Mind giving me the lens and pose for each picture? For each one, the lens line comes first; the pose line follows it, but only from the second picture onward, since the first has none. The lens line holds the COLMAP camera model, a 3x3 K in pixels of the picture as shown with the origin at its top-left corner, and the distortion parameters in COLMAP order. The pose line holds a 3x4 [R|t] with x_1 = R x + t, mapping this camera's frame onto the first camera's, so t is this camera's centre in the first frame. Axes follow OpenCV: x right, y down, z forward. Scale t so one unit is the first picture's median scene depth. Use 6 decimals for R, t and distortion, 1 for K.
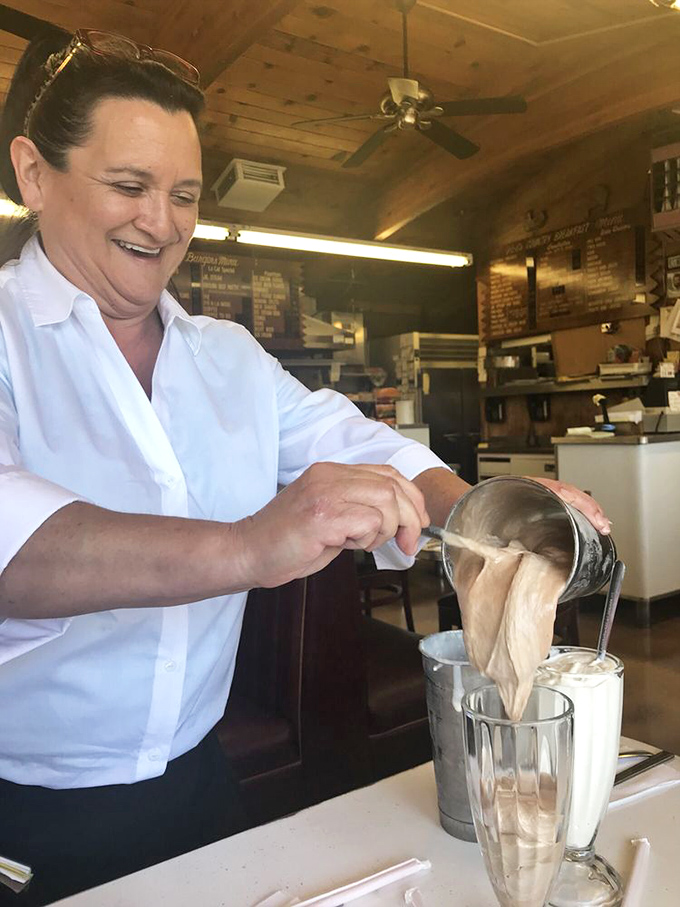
lens RADIAL K [[767.6, 0, 339.1], [0, 767.6, 453.8], [0, 0, 1]] dist [-0.014996, -0.014724]
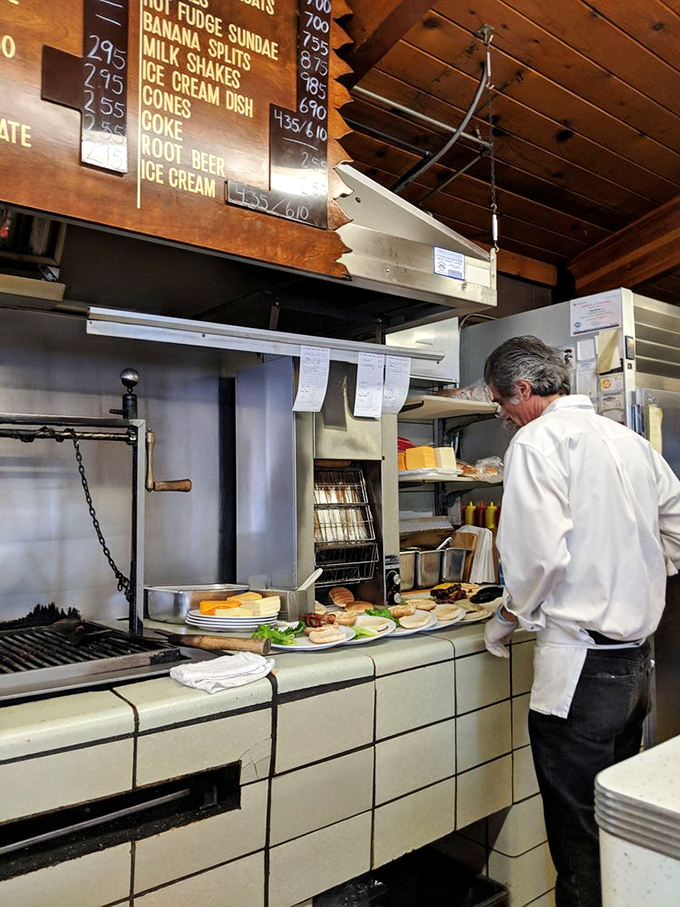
lens RADIAL K [[767.6, 0, 338.7], [0, 767.6, 453.7], [0, 0, 1]] dist [-0.014996, -0.014724]
pose [[0.996524, 0.035976, 0.075141, -0.068019], [-0.029343, 0.995725, -0.087580, -0.058914], [-0.077971, 0.085071, 0.993319, 0.807843]]
